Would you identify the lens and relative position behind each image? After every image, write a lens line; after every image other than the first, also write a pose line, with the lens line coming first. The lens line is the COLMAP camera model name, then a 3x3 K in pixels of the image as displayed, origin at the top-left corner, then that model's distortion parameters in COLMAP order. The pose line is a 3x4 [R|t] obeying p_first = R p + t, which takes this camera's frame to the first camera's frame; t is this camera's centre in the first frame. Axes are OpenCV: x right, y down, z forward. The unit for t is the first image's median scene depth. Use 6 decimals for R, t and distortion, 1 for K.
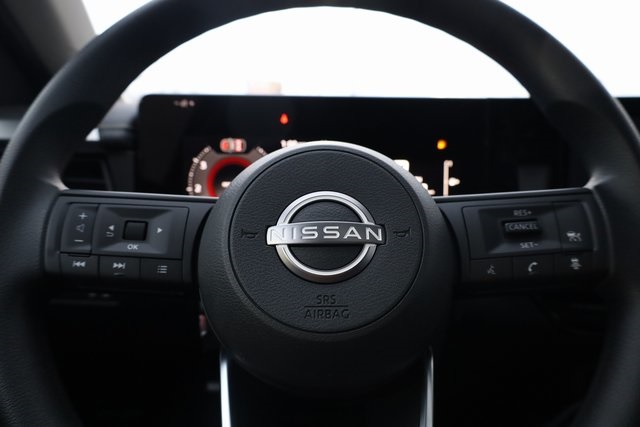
lens RADIAL K [[450.7, 0, 319.1], [0, 450.7, 214.1], [0, 0, 1]] dist [-0.001435, -0.000312]
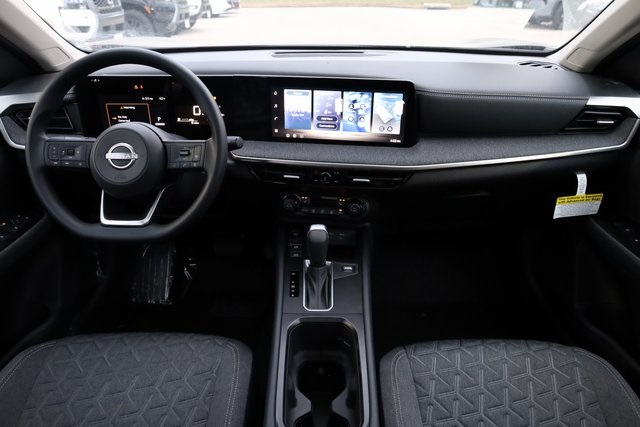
lens RADIAL K [[450.7, 0, 320.1], [0, 450.7, 213.6], [0, 0, 1]] dist [-0.001435, -0.000312]
pose [[0.999379, 0.016606, -0.031087, 1.612835], [-0.004901, 0.938958, 0.343997, -0.722812], [0.034902, -0.343631, 0.938456, -2.315257]]
